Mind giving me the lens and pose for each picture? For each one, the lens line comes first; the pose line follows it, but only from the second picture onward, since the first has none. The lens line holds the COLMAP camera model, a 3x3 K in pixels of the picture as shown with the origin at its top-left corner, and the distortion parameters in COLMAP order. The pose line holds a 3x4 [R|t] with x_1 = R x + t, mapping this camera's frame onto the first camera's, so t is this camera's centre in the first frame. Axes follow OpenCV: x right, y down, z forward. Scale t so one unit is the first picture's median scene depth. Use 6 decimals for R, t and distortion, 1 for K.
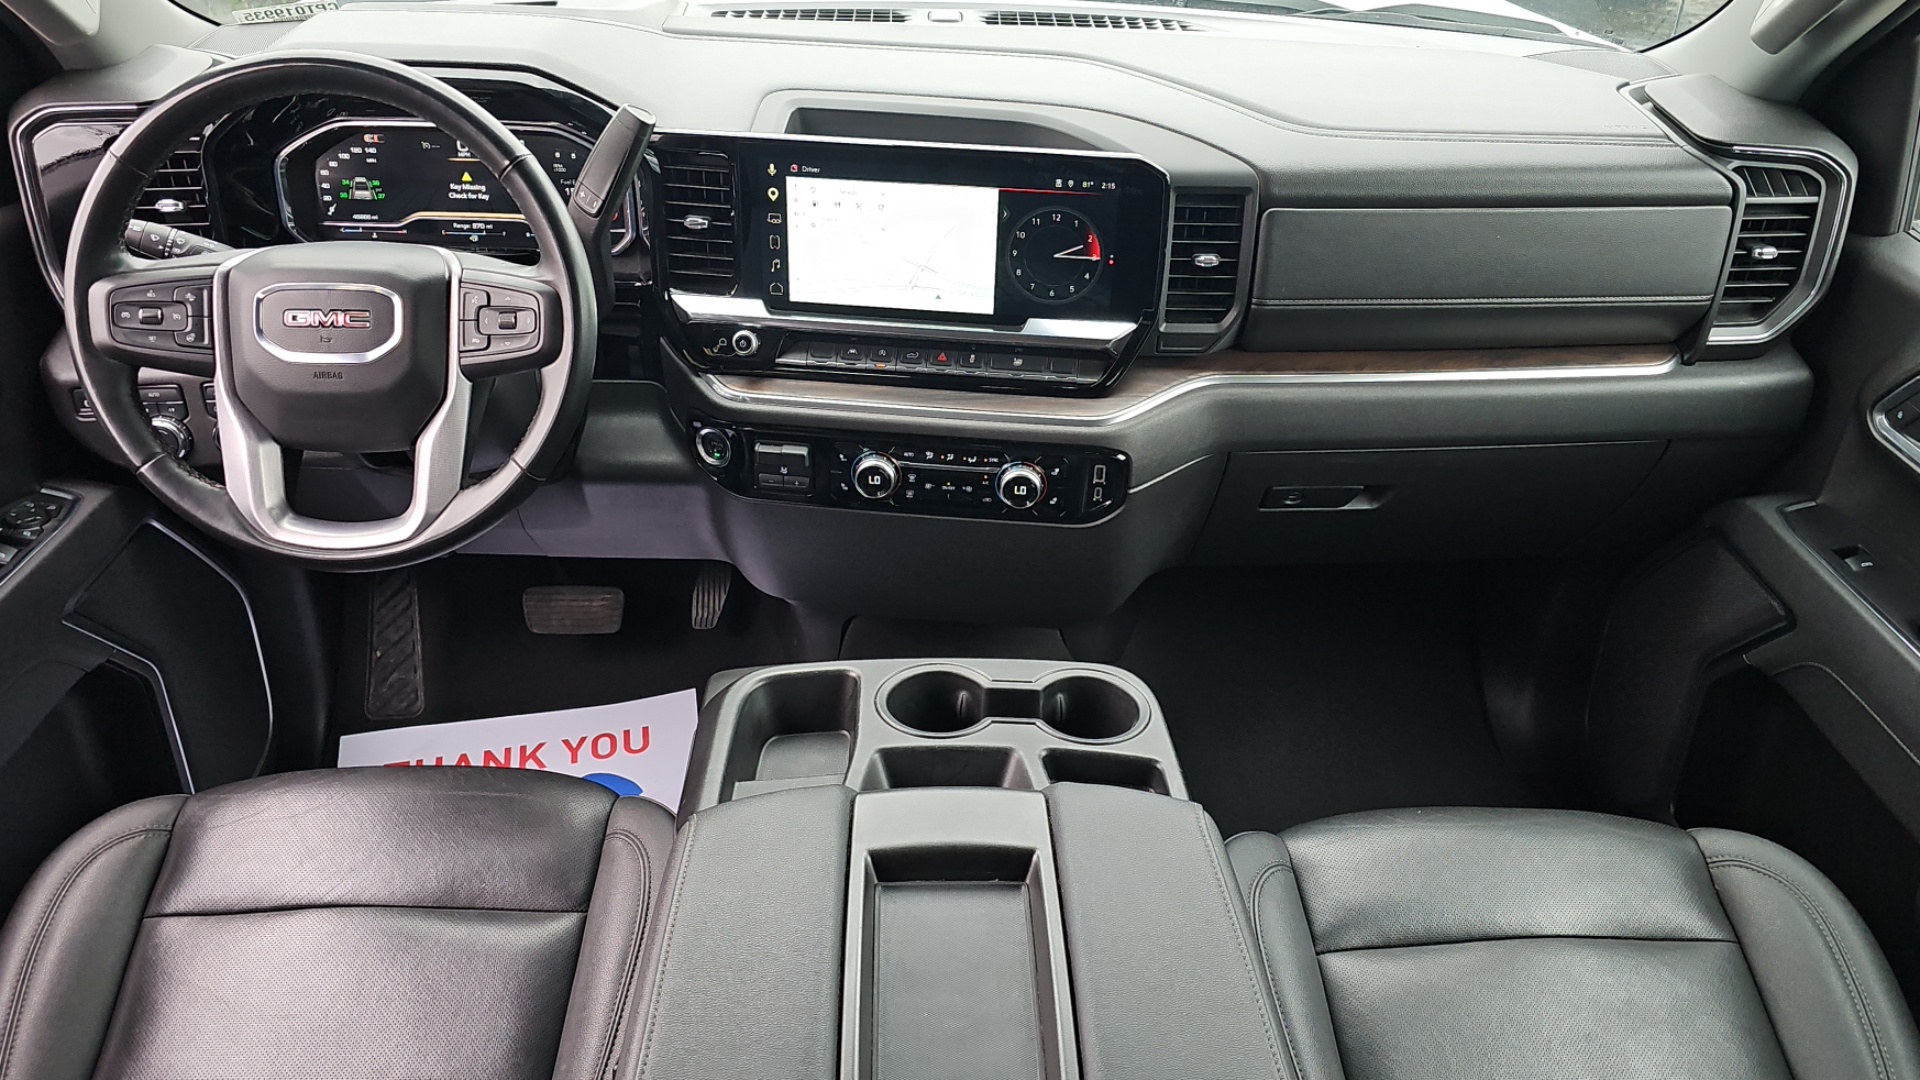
lens RADIAL K [[1377.3, 0, 960.0], [0, 1377.3, 540.0], [0, 0, 1]] dist [0.058345, -0.065040]
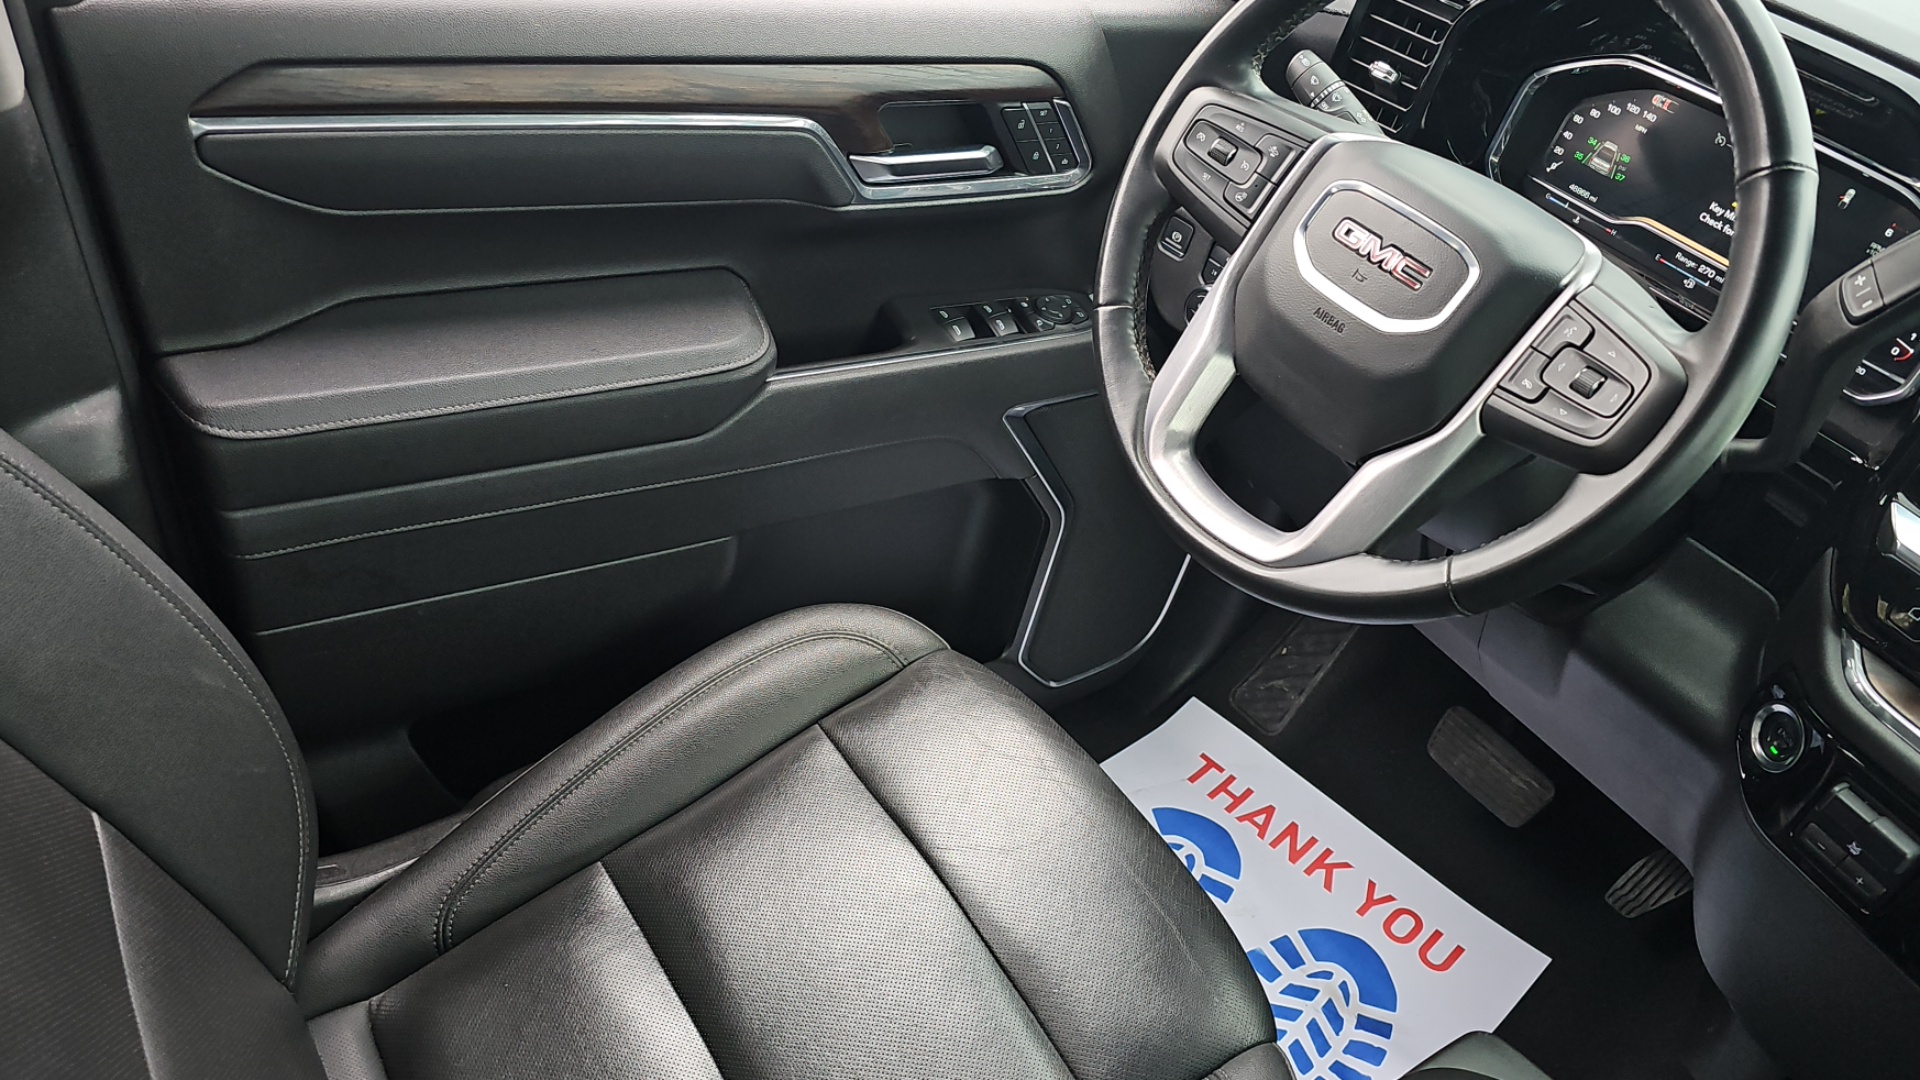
lens RADIAL K [[1384.9, 0, 997.3], [0, 1384.9, 545.4], [0, 0, 1]] dist [0.058662, -0.061739]
pose [[0.543143, 0.573122, -0.613618, -0.040419], [-0.587308, 0.781601, 0.210164, -0.071137], [0.600054, 0.246234, 0.761120, 0.351628]]
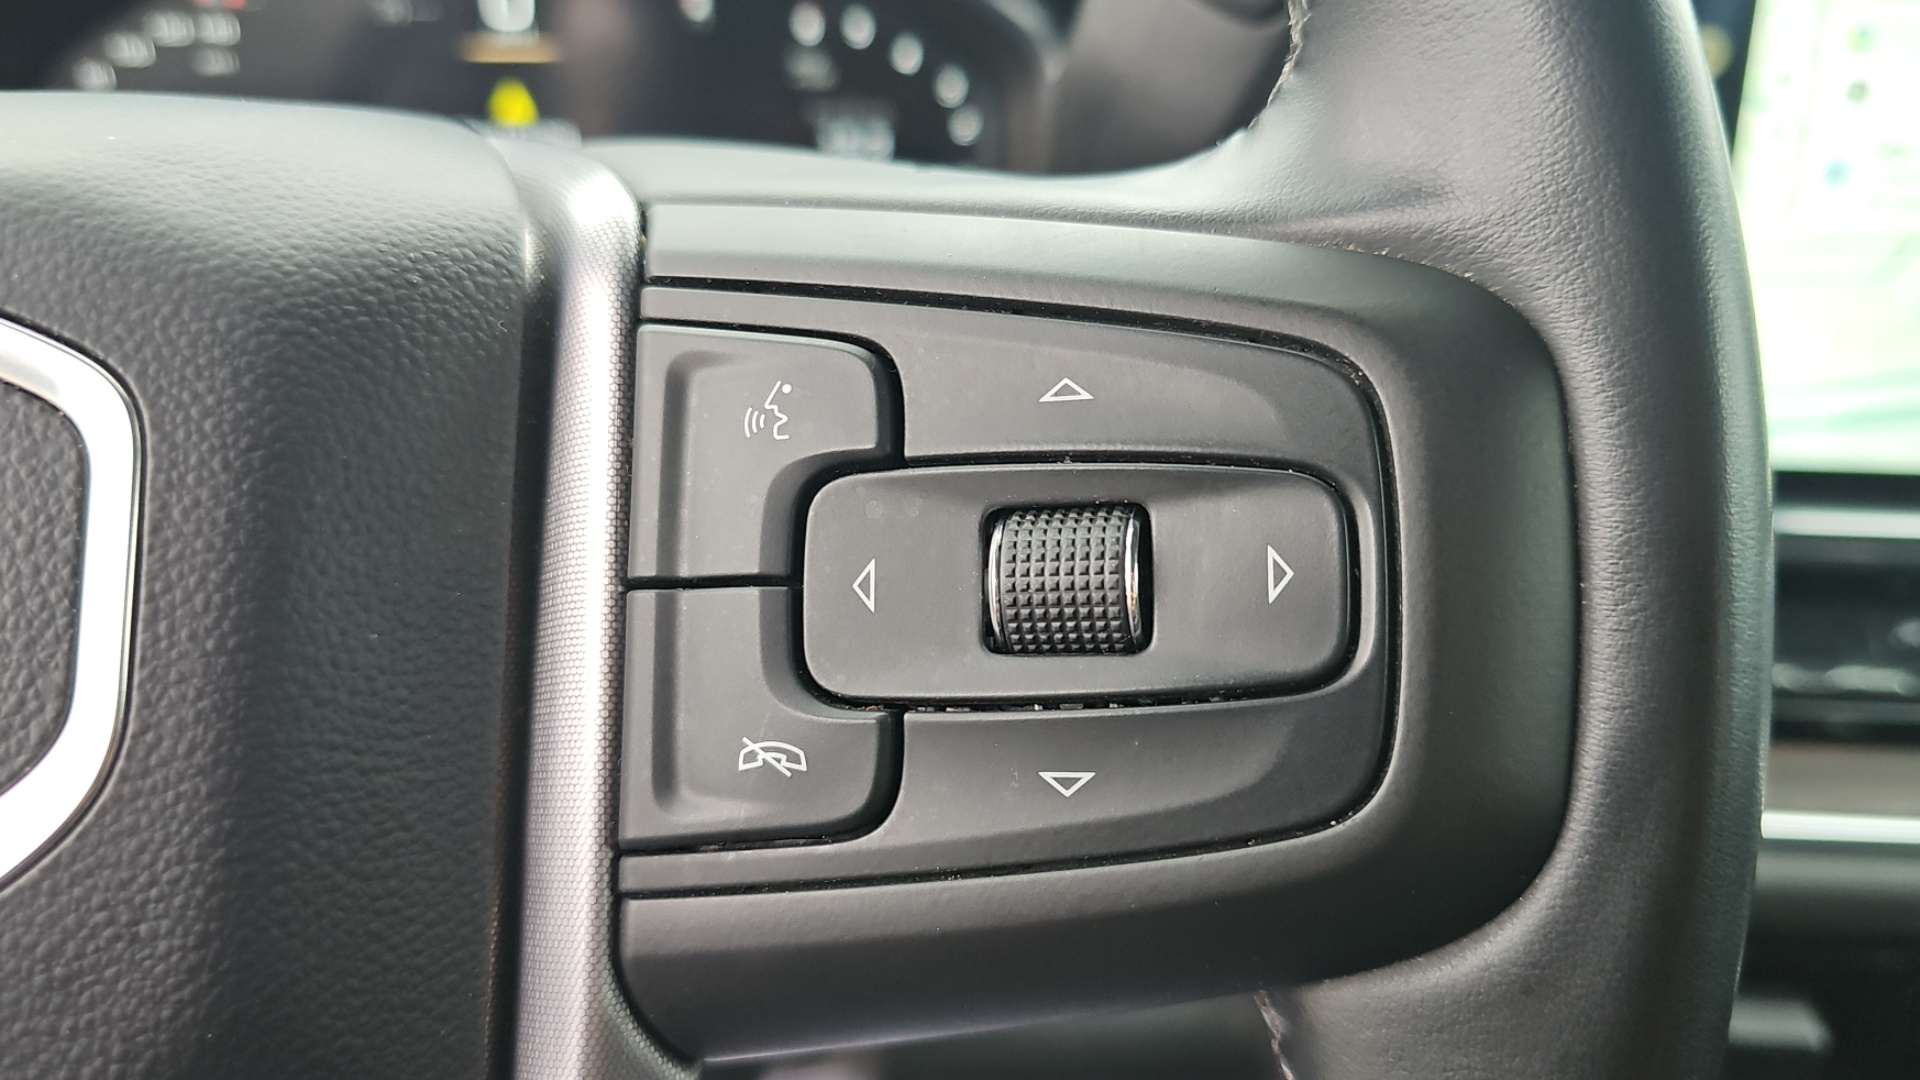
lens RADIAL K [[1508.9, 0, 960.0], [0, 1508.9, 540.0], [0, 0, 1]] dist [-0.002744, -0.001463]
pose [[0.999759, -0.017075, 0.013828, -0.308966], [0.019046, 0.987274, -0.157886, -0.130419], [-0.010956, 0.158111, 0.987361, 0.805077]]
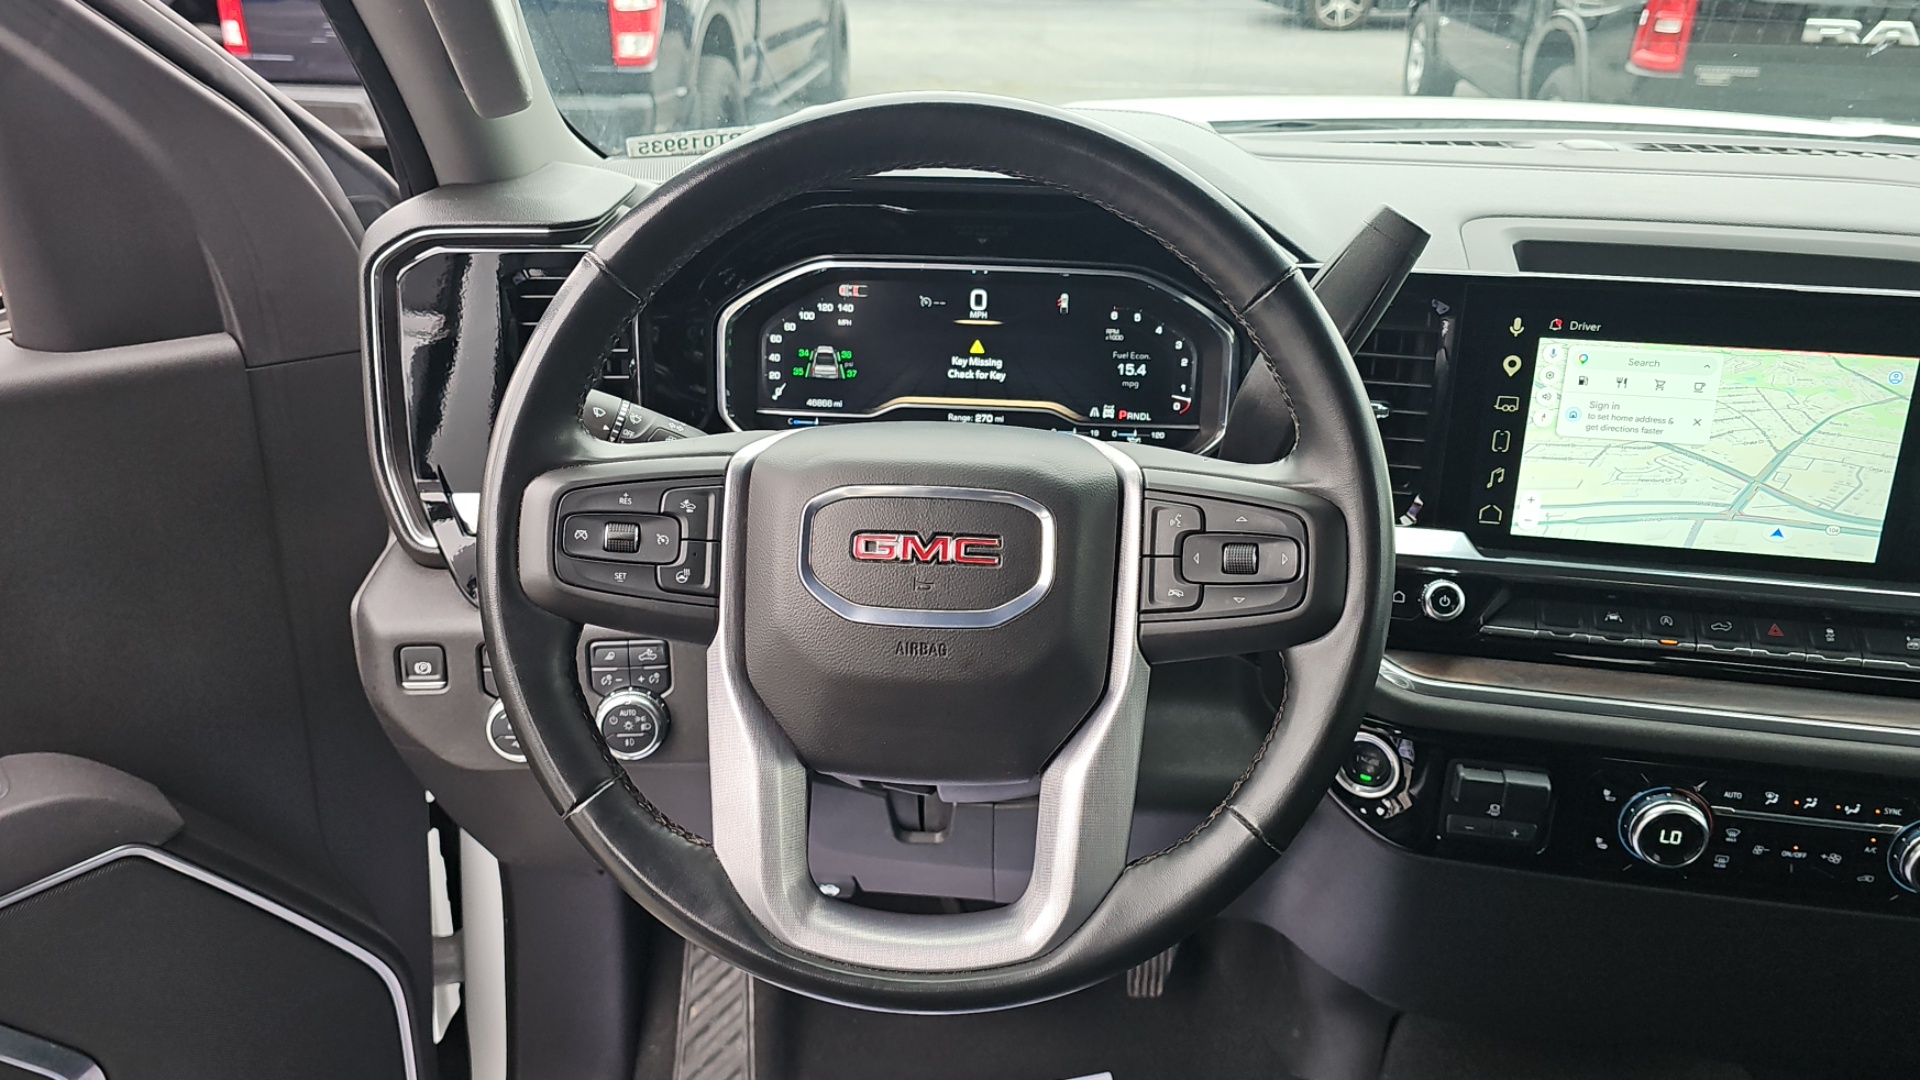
lens RADIAL K [[1379.9, 0, 960.0], [0, 1379.9, 540.0], [0, 0, 1]] dist [0.148543, -0.232646]
pose [[0.996223, 0.024140, -0.083412, -0.359438], [-0.038004, 0.984907, -0.168859, -0.062388], [0.078077, 0.171391, 0.982104, 0.410512]]
